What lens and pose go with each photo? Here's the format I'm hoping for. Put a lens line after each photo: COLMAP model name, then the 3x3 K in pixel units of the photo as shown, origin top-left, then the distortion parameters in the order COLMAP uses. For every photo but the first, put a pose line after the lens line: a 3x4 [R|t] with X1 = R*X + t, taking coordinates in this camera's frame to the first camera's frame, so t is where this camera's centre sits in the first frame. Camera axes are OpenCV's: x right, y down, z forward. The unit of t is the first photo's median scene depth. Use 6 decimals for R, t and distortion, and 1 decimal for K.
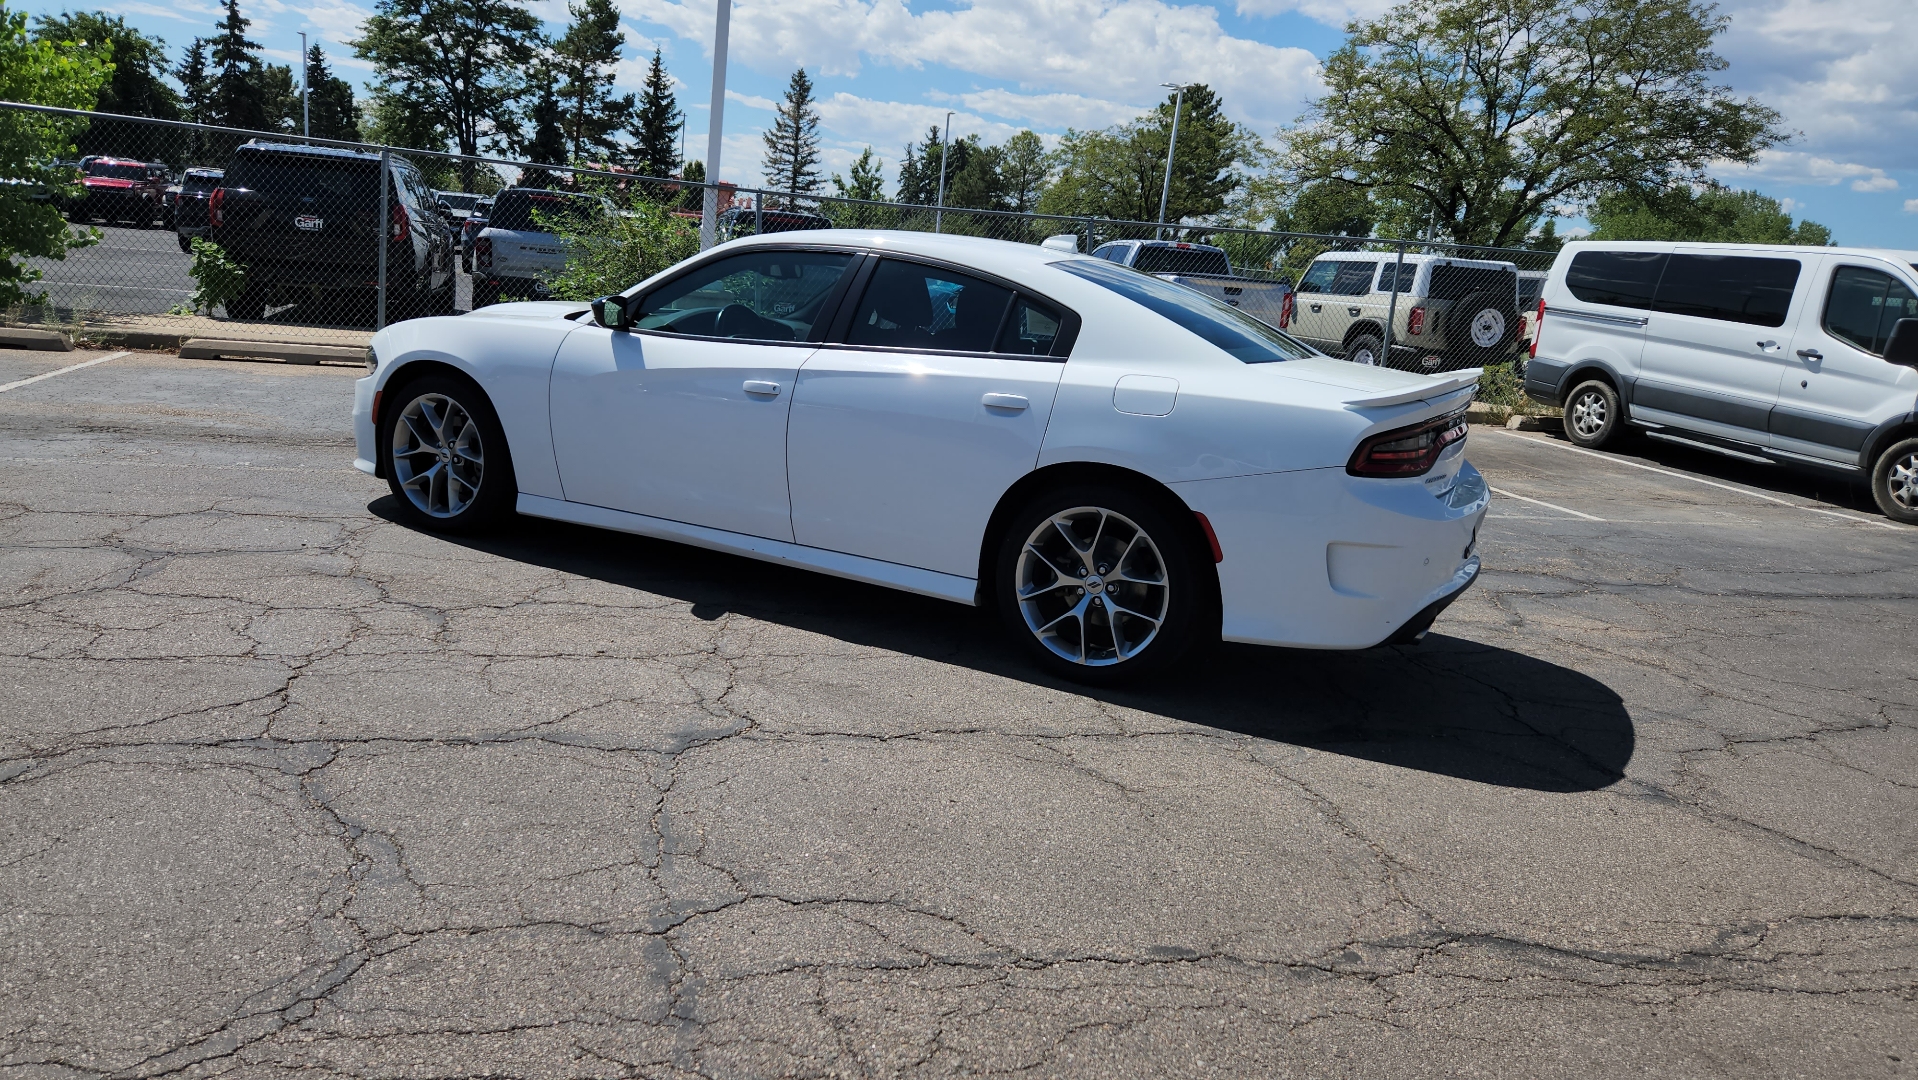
lens RADIAL K [[1283.1, 0, 940.9], [0, 1283.1, 537.6], [0, 0, 1]] dist [0.069159, -0.054874]
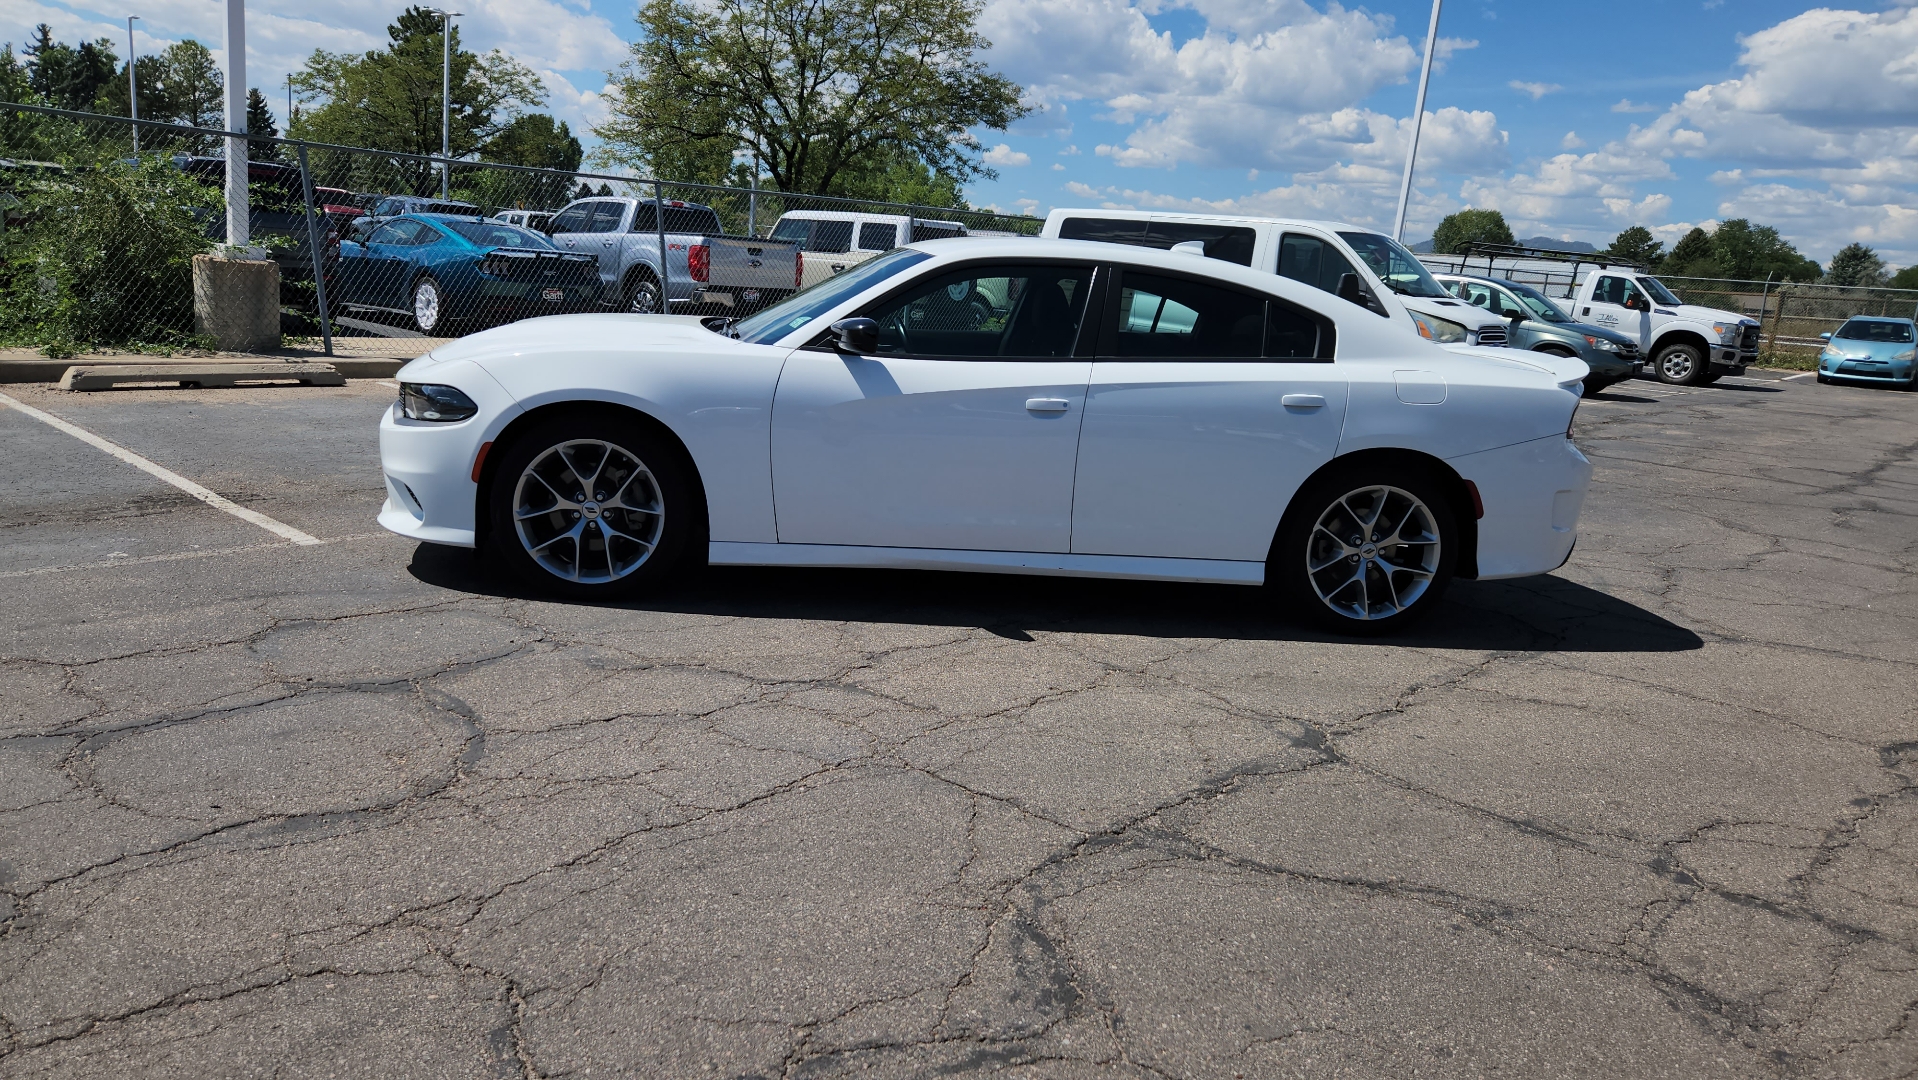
lens RADIAL K [[1284.0, 0, 926.3], [0, 1284.0, 549.6], [0, 0, 1]] dist [0.060436, -0.045485]
pose [[0.838672, -0.141543, 0.525922, -0.121061], [0.112093, 0.989825, 0.087642, -0.016288], [-0.532976, -0.014551, 0.846005, 0.030406]]
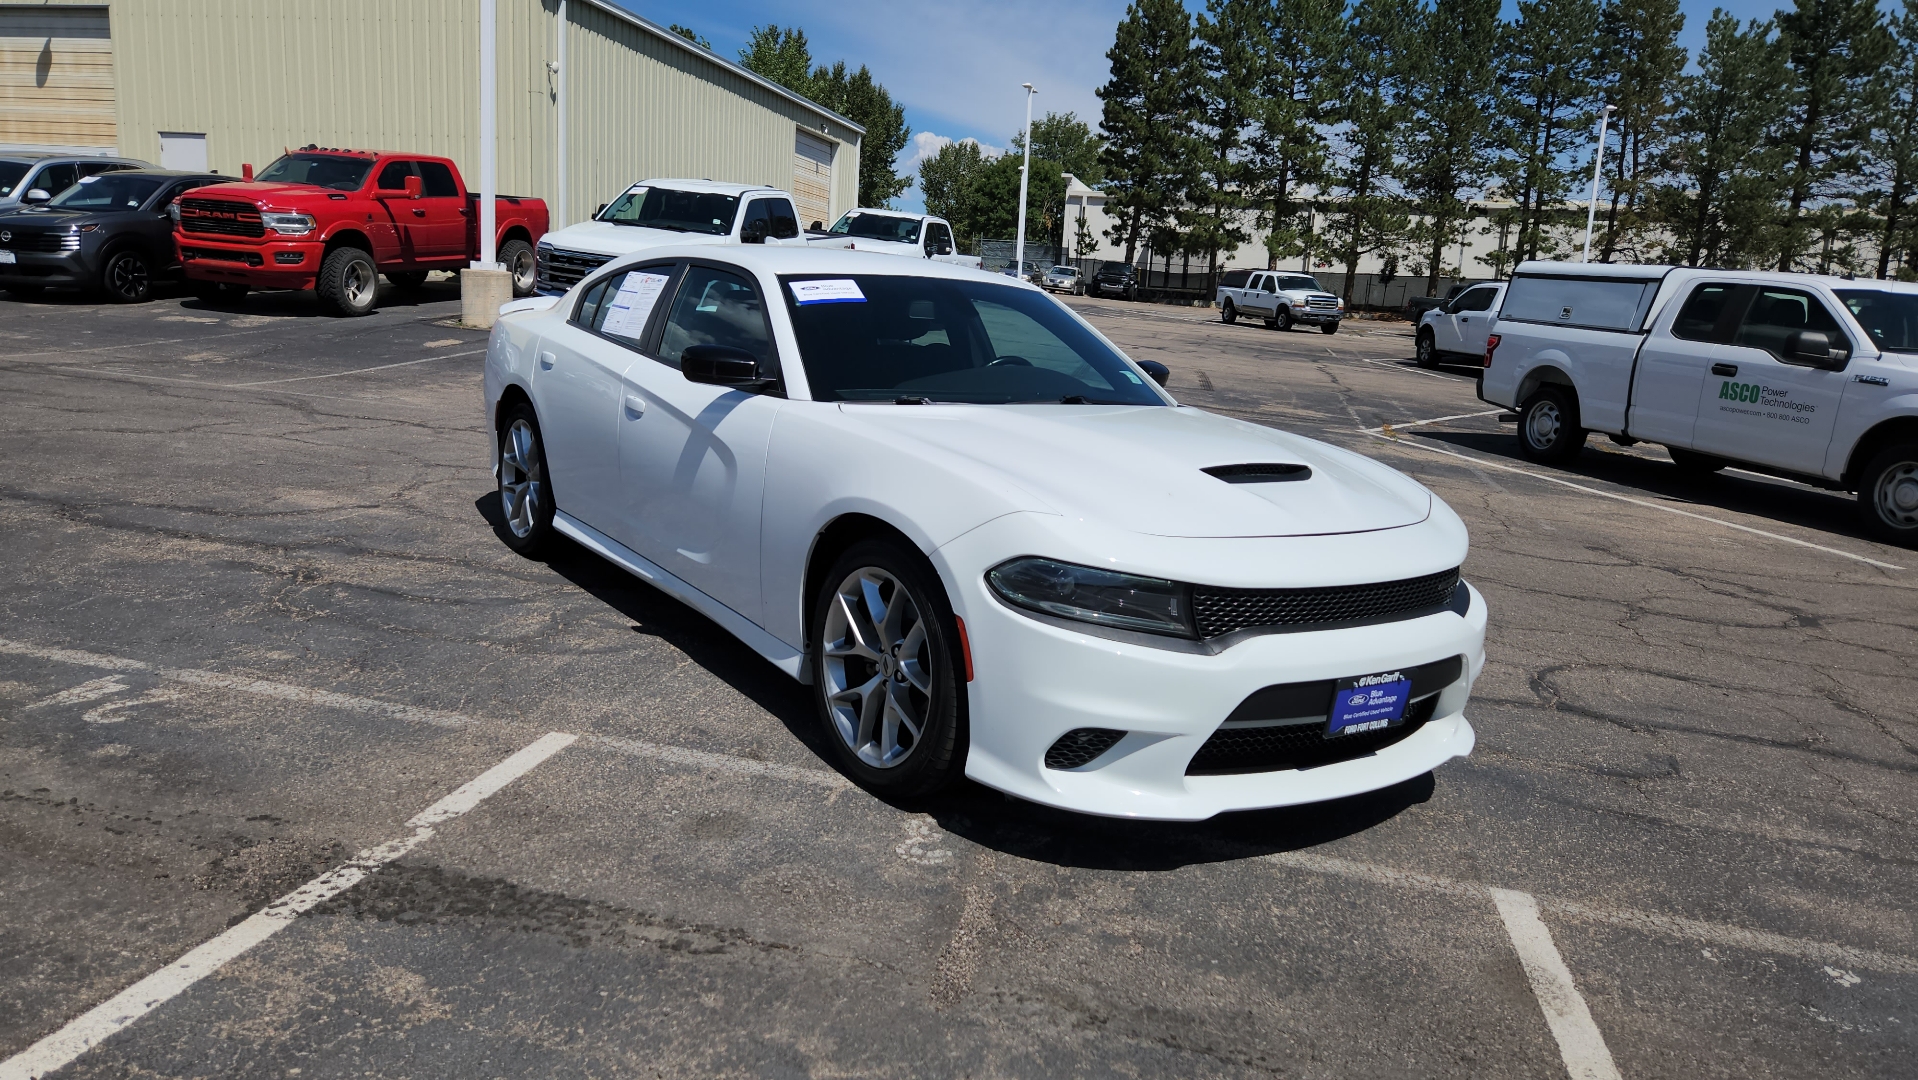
lens RADIAL K [[1283.1, 0, 919.9], [0, 1283.1, 535.6], [0, 0, 1]] dist [0.069159, -0.054874]
pose [[-0.864654, -0.240738, 0.440929, -0.096163], [-0.041226, 0.908745, 0.415311, -0.079158], [-0.500673, 0.340923, -0.795675, 0.322967]]
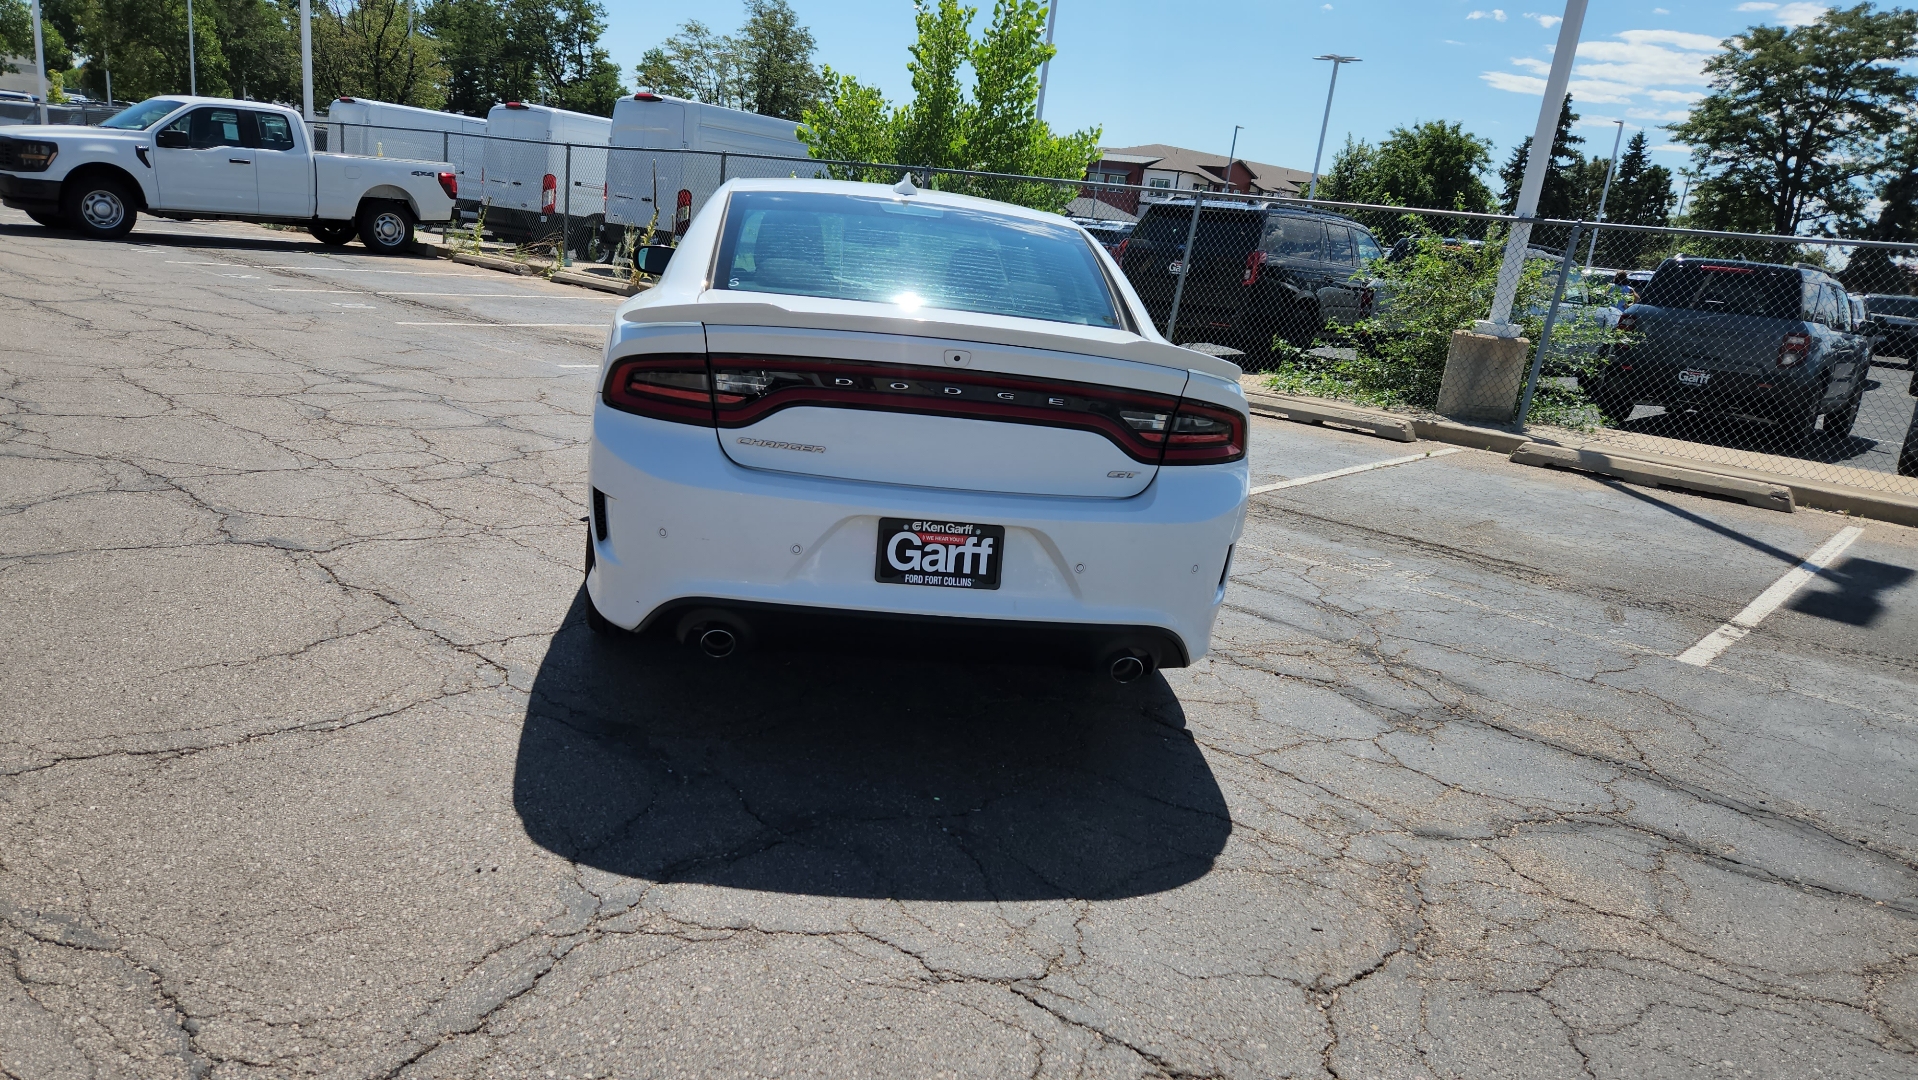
lens RADIAL K [[1284.7, 0, 921.3], [0, 1284.7, 570.7], [0, 0, 1]] dist [0.066147, -0.049976]
pose [[0.559761, 0.190422, -0.806478, 0.144148], [-0.230693, 0.970574, 0.069048, -0.006344], [0.795894, 0.147398, 0.587219, 0.090642]]
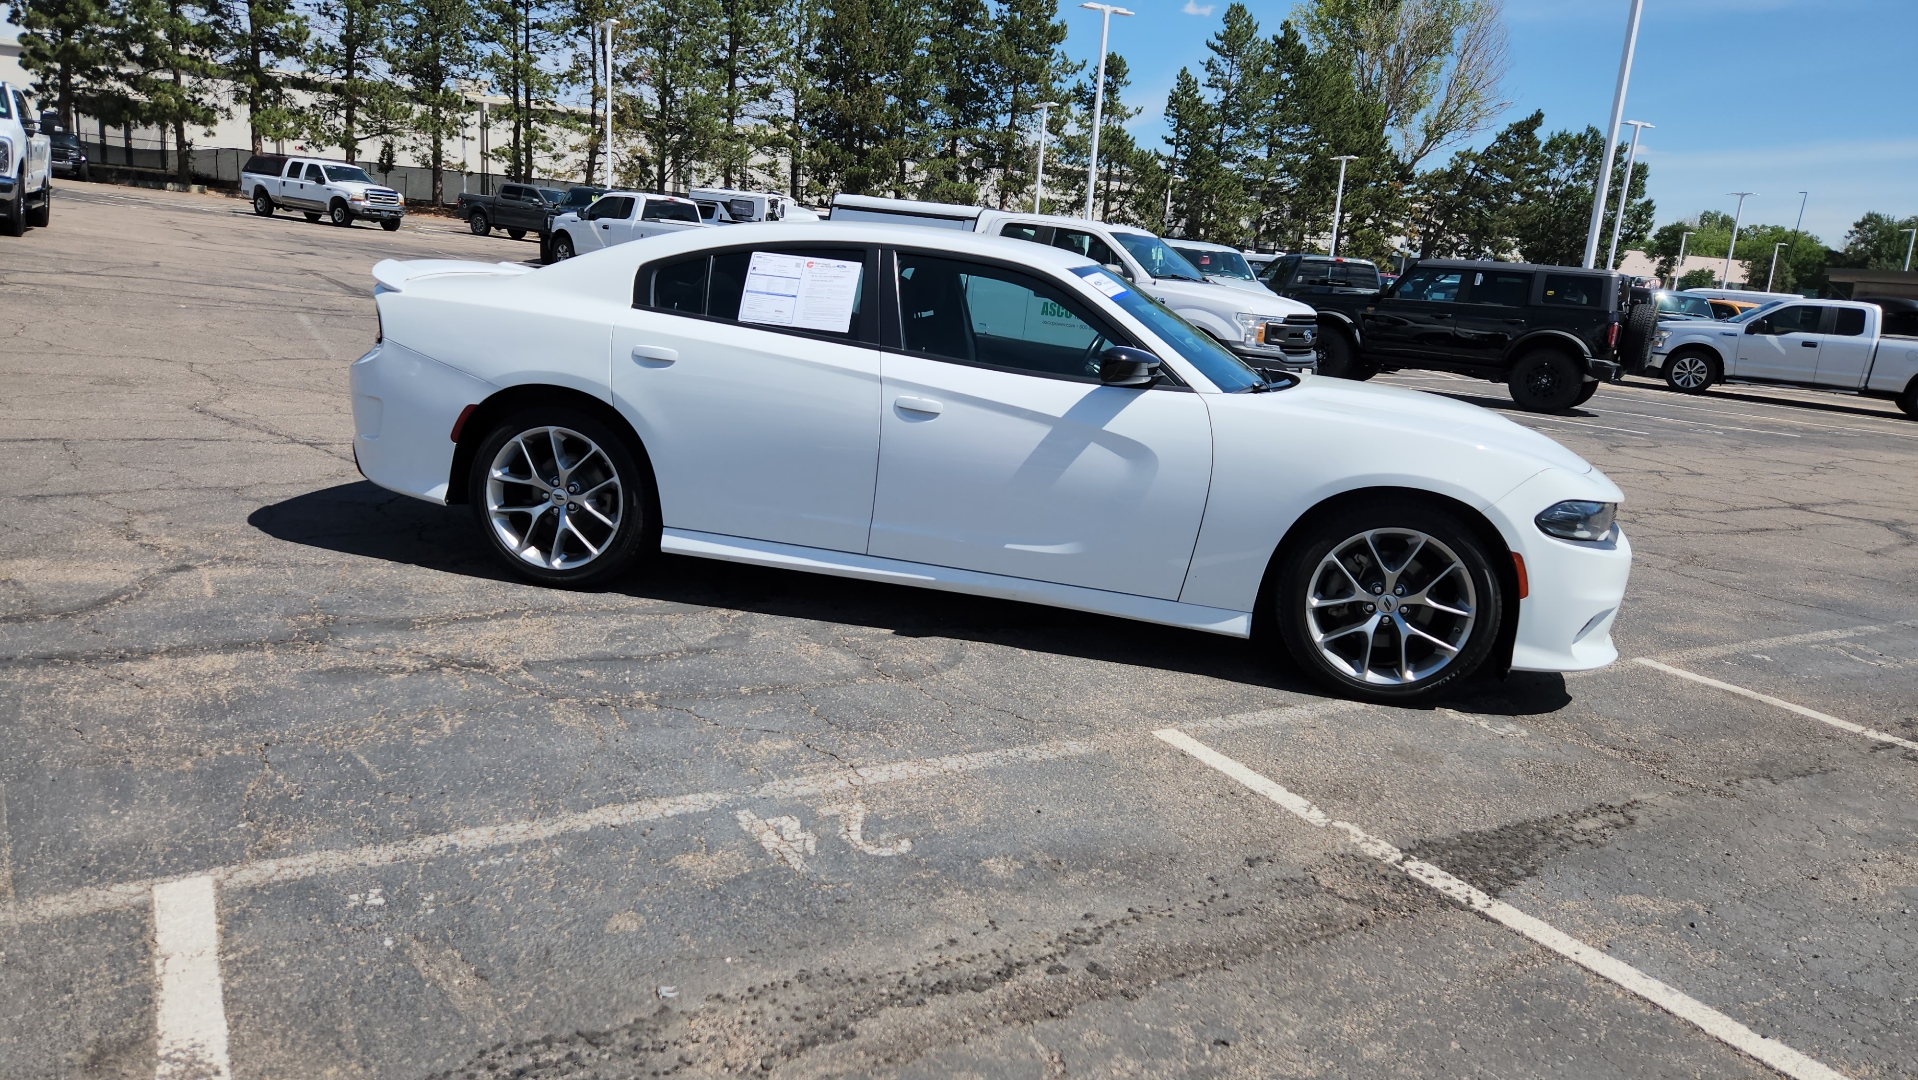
lens RADIAL K [[1283.1, 0, 936.5], [0, 1283.1, 537.6], [0, 0, 1]] dist [0.069159, -0.054874]
pose [[-0.943803, -0.107023, -0.312703, 0.048762], [-0.228277, 0.895278, 0.382580, -0.071297], [0.239011, 0.432463, -0.869396, 0.347810]]
